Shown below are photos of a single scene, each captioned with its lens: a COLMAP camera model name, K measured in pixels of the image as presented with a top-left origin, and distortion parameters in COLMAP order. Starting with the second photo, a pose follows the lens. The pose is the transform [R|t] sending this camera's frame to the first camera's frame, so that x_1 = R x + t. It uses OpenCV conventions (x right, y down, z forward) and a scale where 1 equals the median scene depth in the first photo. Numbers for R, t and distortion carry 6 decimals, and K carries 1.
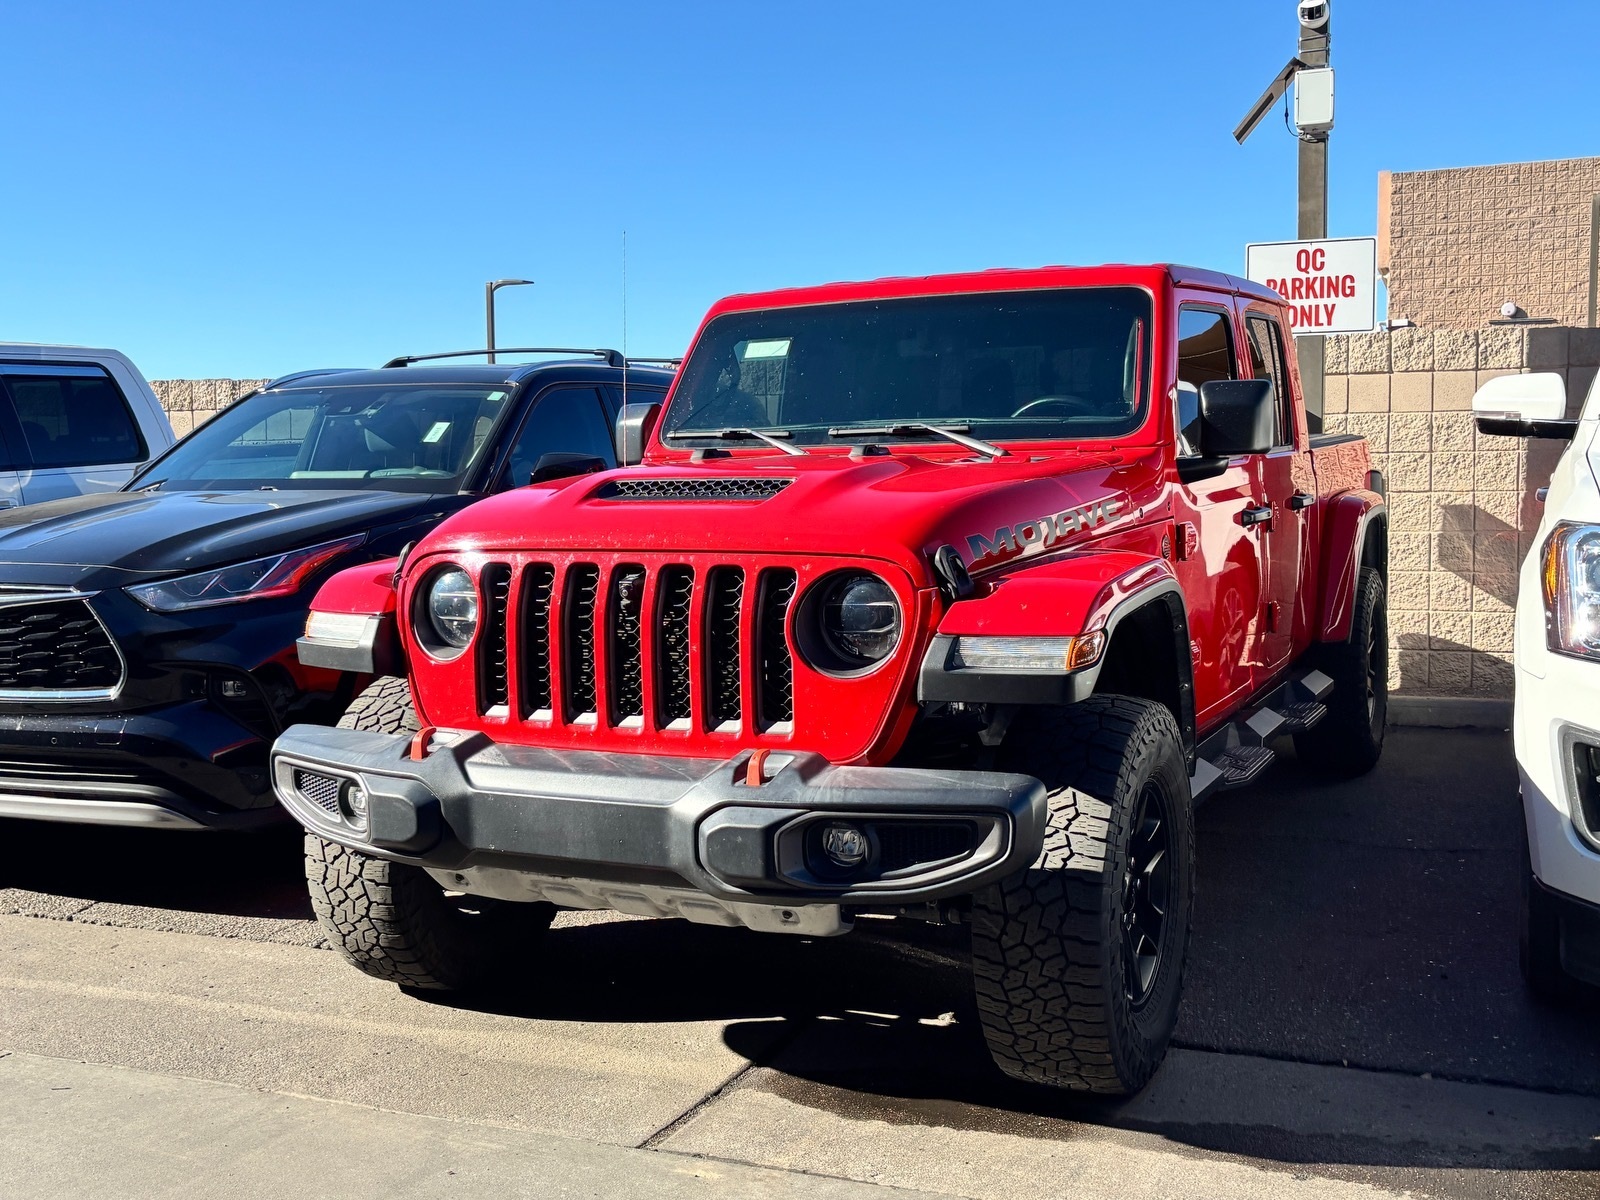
lens RADIAL K [[1620.8, 0, 800.7], [0, 1620.8, 599.1], [0, 0, 1]] dist [0.002627, 0.000000]
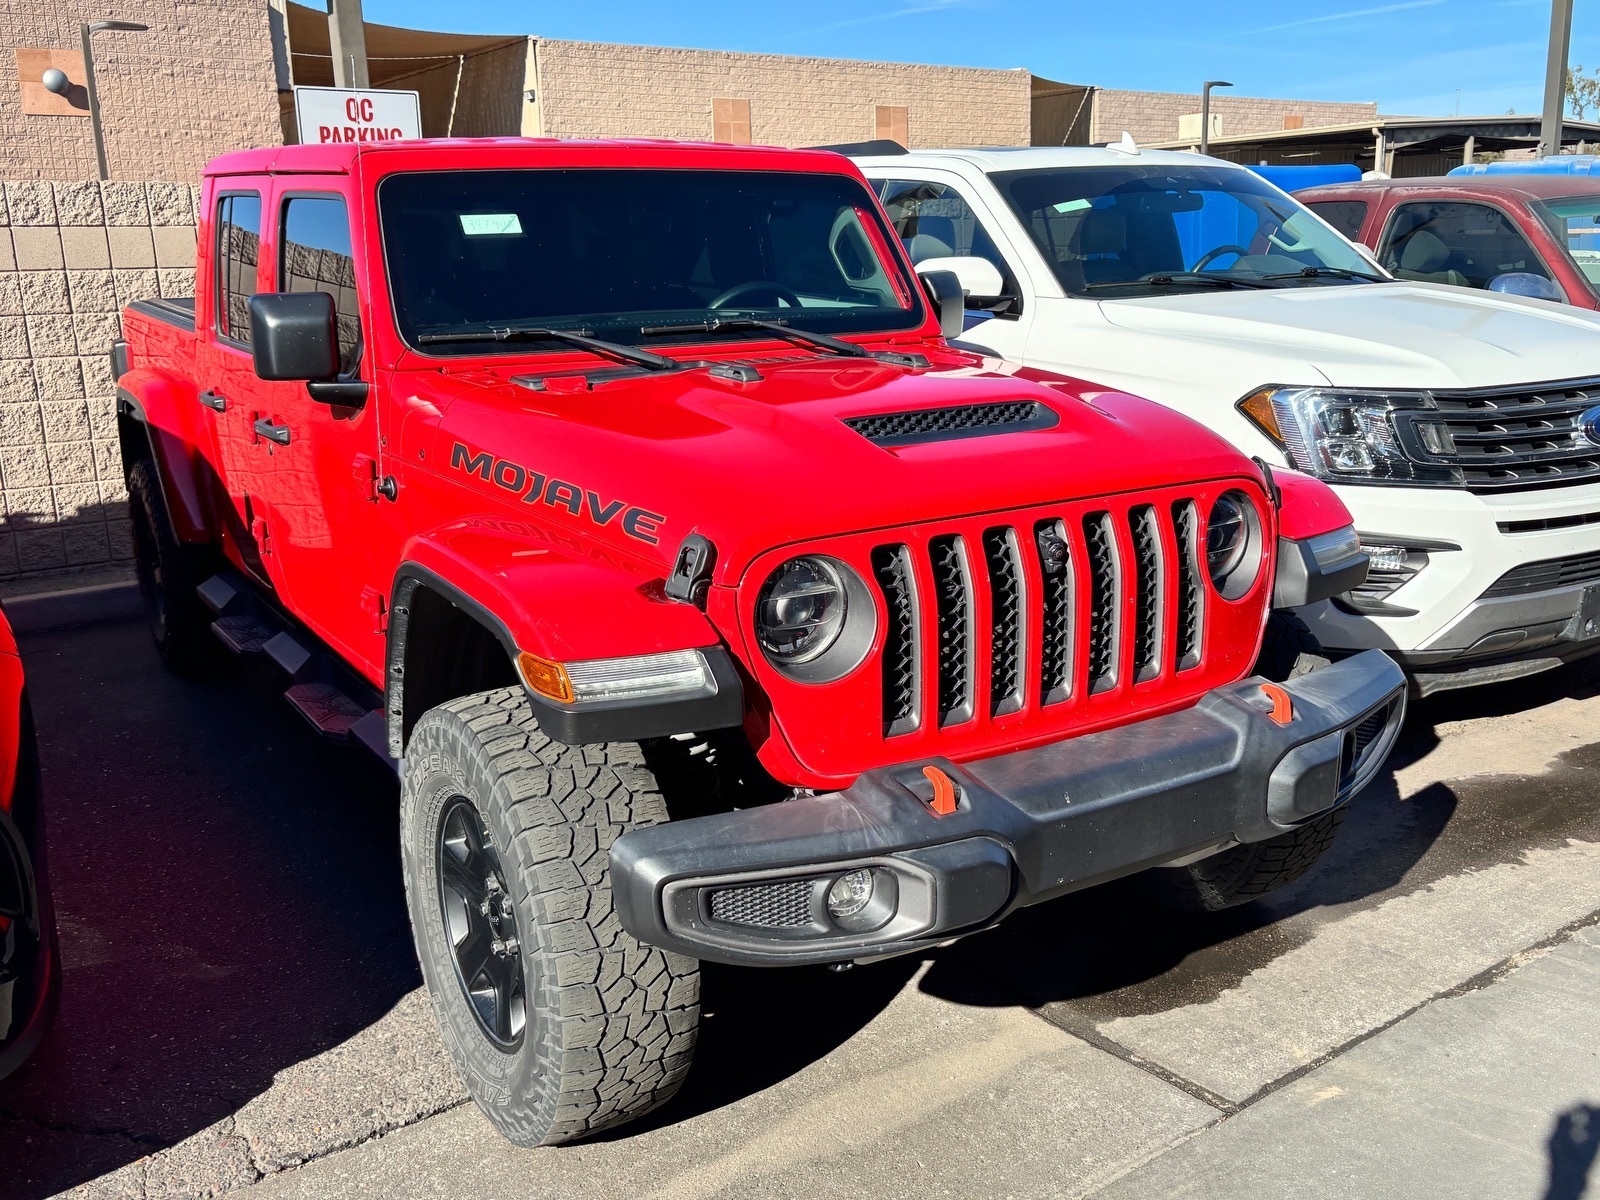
lens RADIAL K [[1452.2, 0, 800.7], [0, 1452.2, 603.6], [0, 0, 1]] dist [0.000579, -0.001717]
pose [[0.535127, -0.194907, 0.821980, -0.420756], [0.079121, 0.980306, 0.180940, -0.065290], [-0.841059, -0.031790, 0.540009, 0.354230]]
